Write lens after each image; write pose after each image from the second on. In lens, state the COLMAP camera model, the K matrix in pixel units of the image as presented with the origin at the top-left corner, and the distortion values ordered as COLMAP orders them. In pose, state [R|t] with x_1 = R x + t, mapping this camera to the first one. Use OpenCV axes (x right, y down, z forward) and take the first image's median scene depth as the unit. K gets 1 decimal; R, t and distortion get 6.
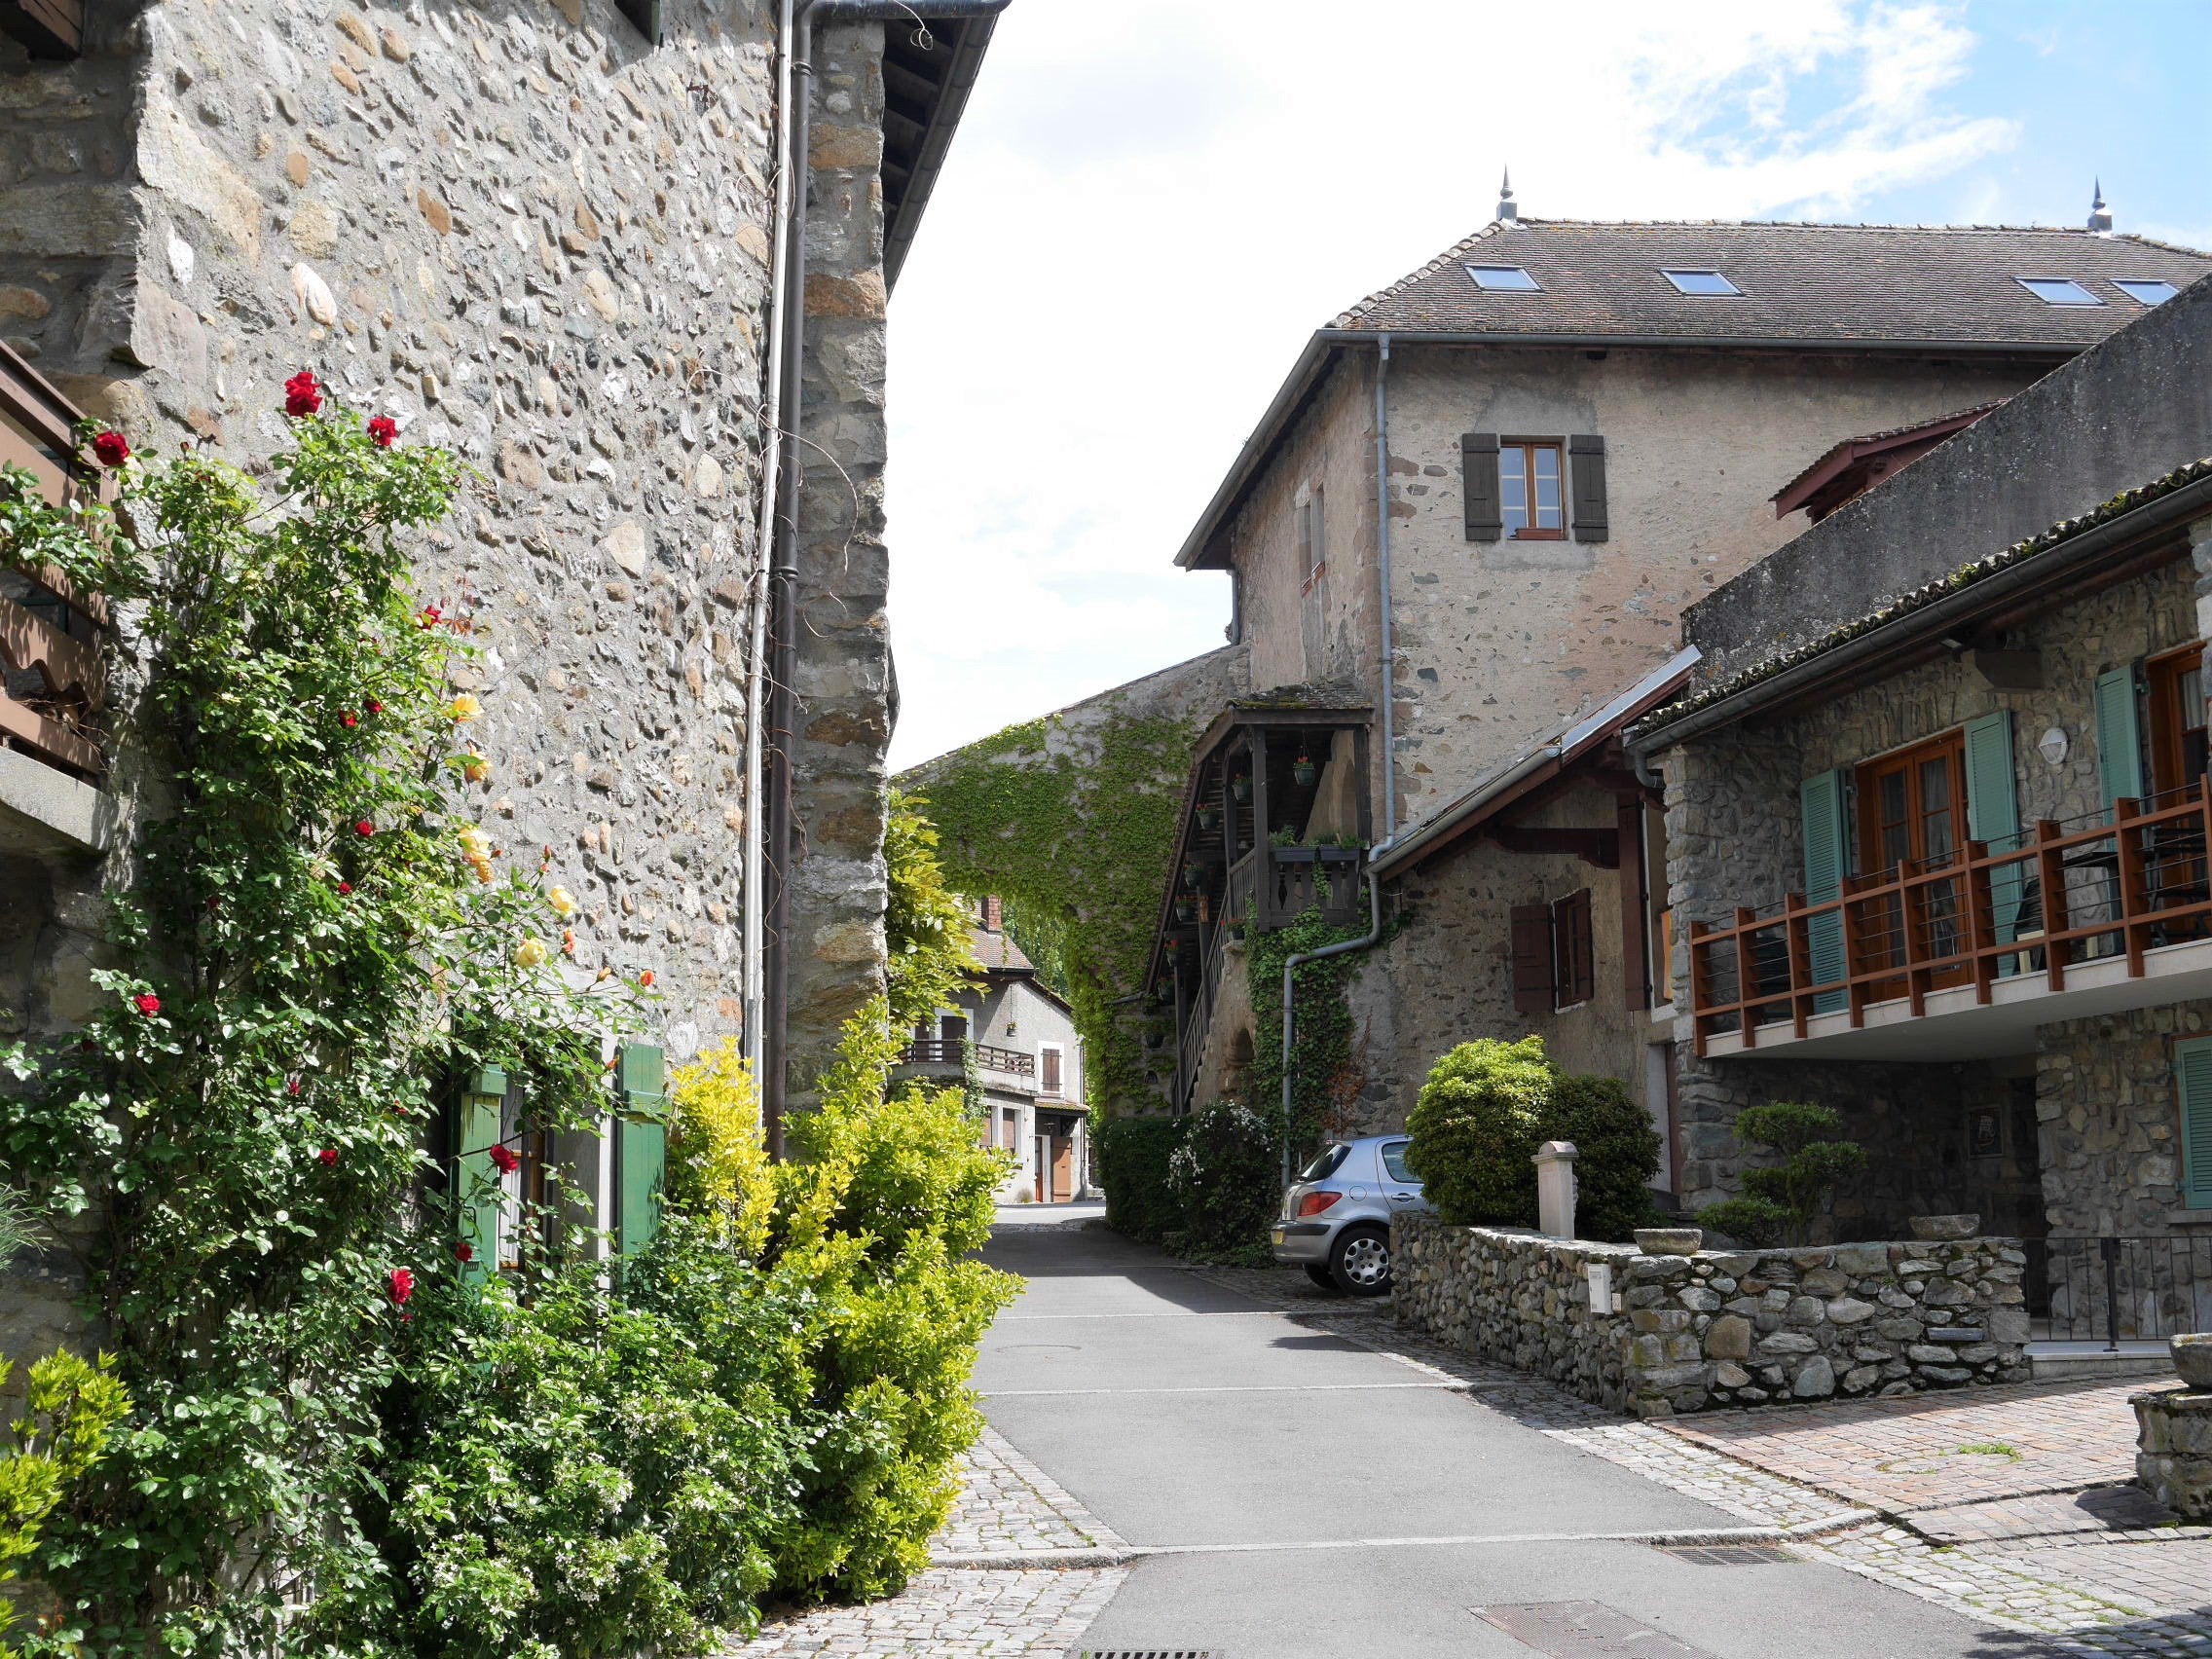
lens RADIAL K [[2766.8, 0, 1106.0], [0, 2766.8, 829.5], [0, 0, 1]] dist [-0.028455, -0.070693]
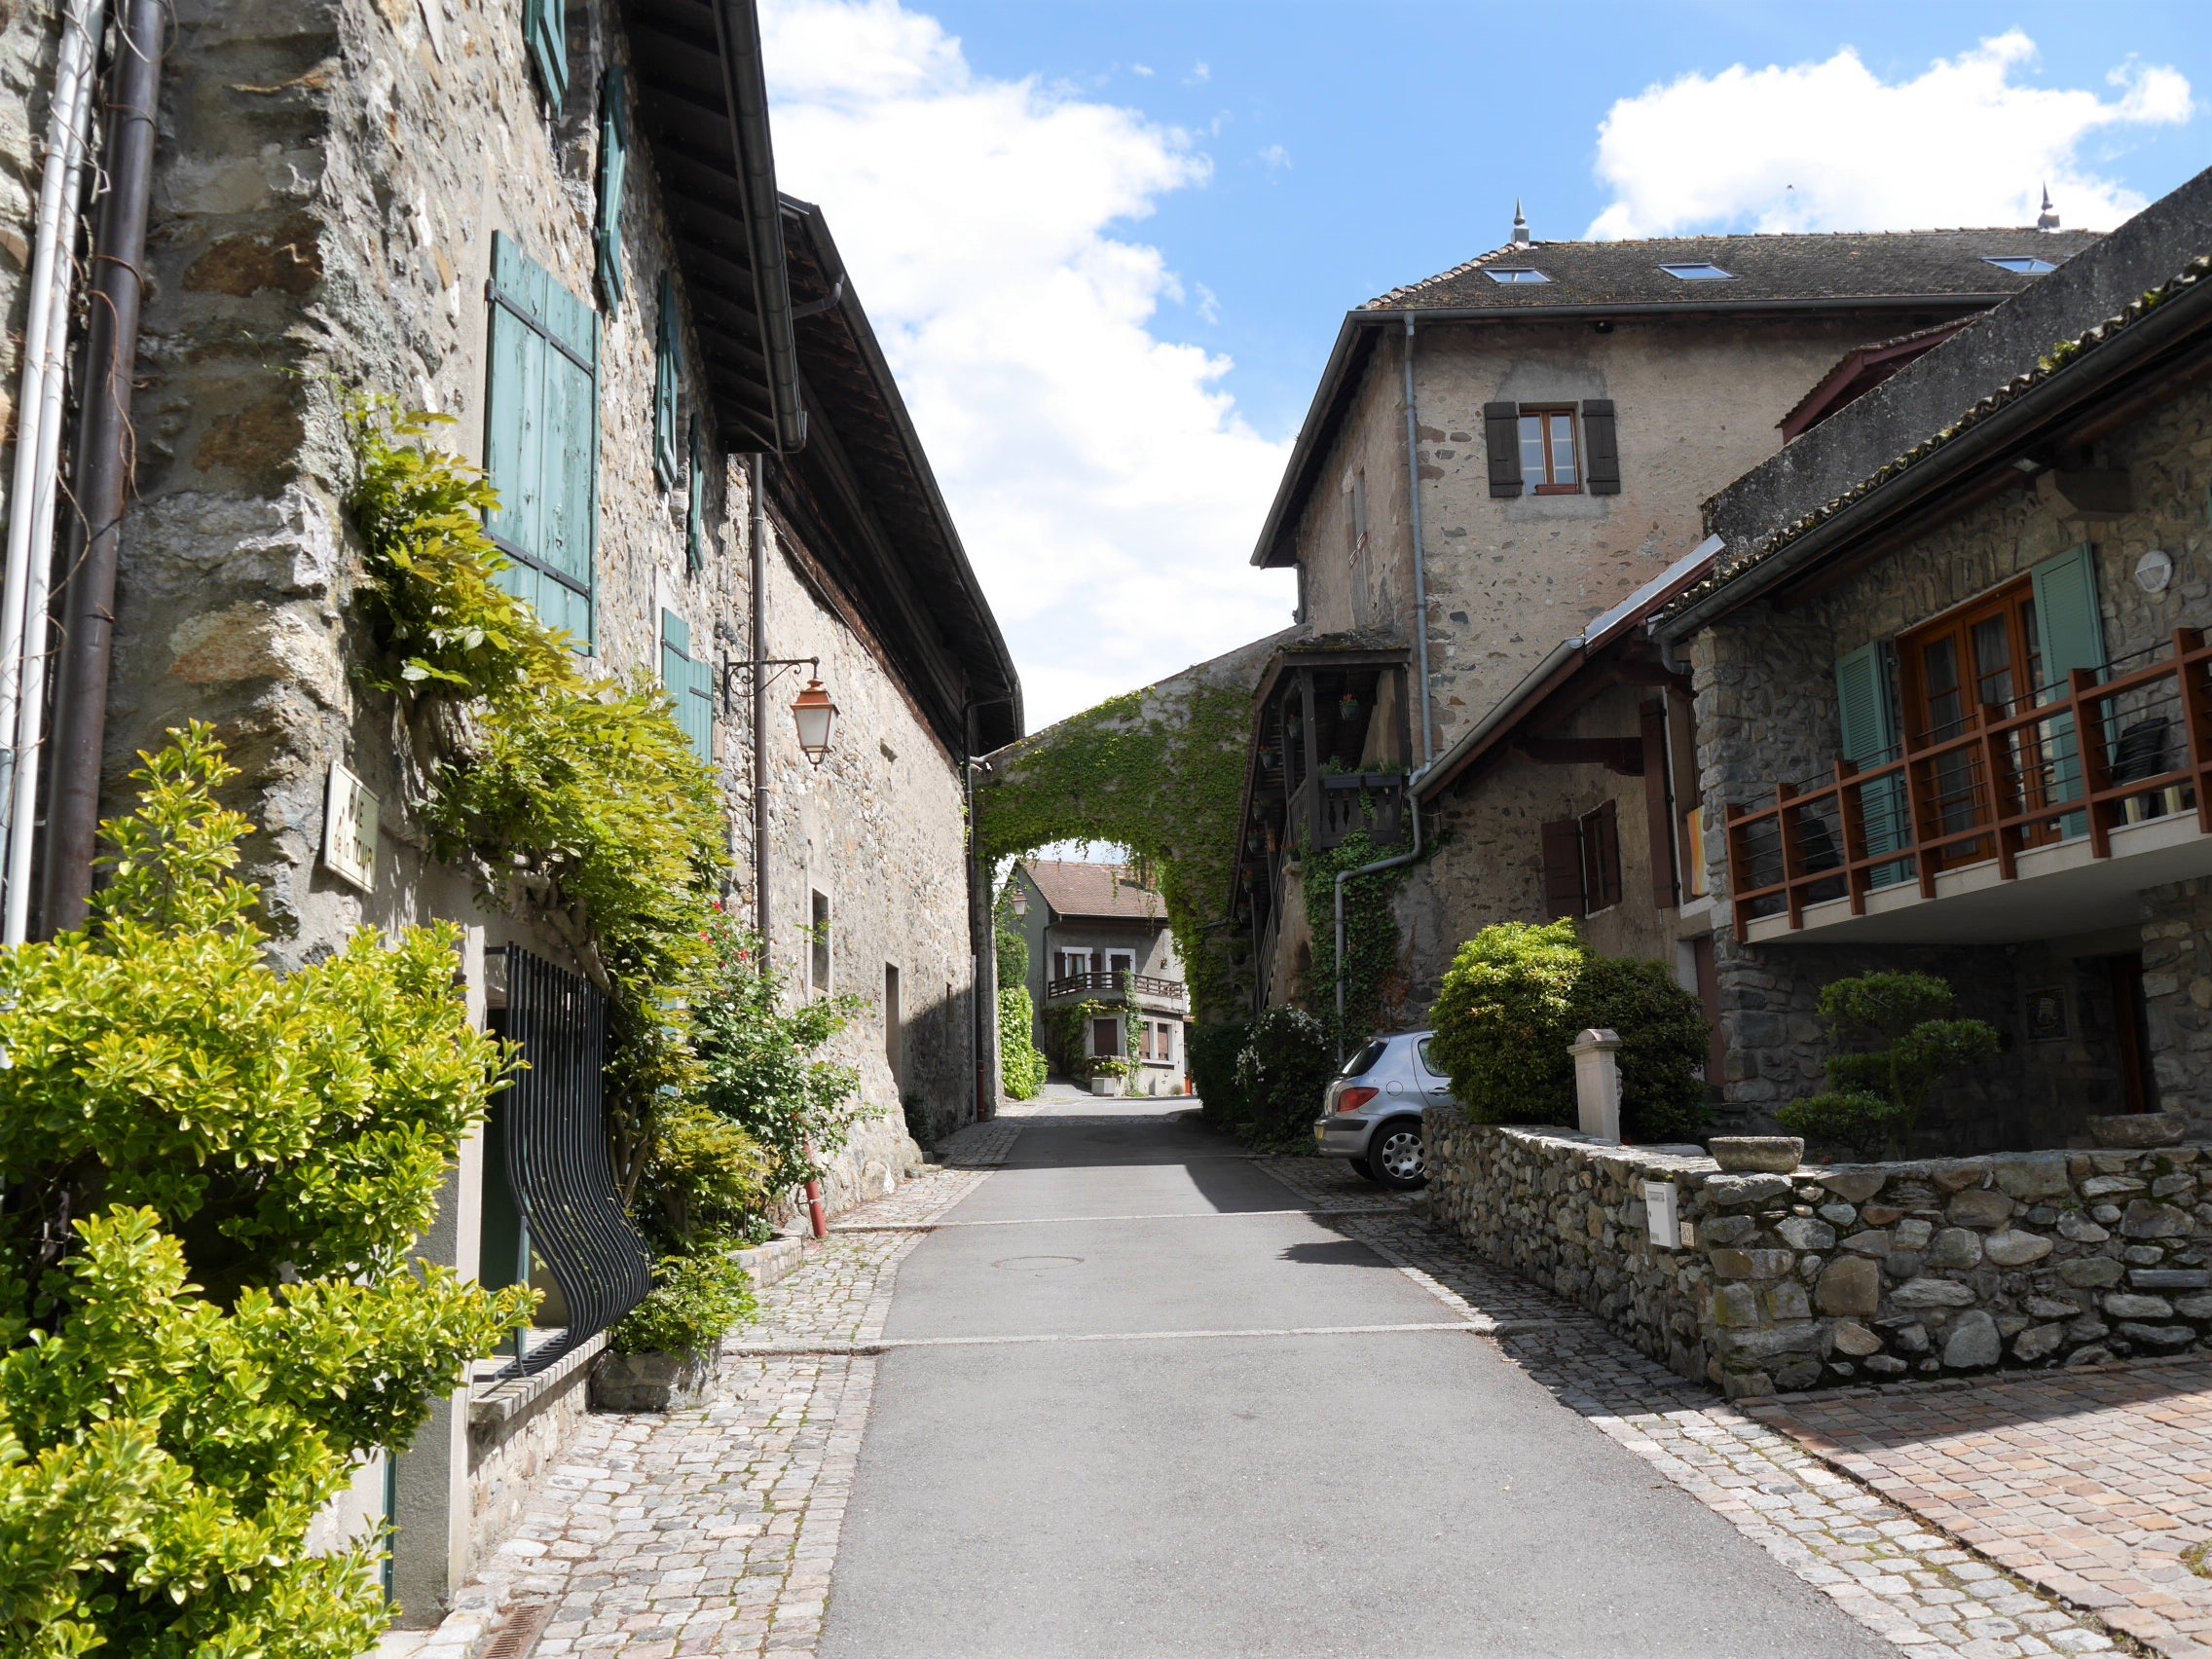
lens RADIAL K [[1804.8, 0, 1106.0], [0, 1804.8, 829.5], [0, 0, 1]] dist [-0.035809, 0.014872]
pose [[0.995117, -0.028587, -0.094474, 0.053872], [0.027642, 0.999554, -0.011288, 0.043461], [0.094754, 0.008622, 0.995463, 0.349746]]
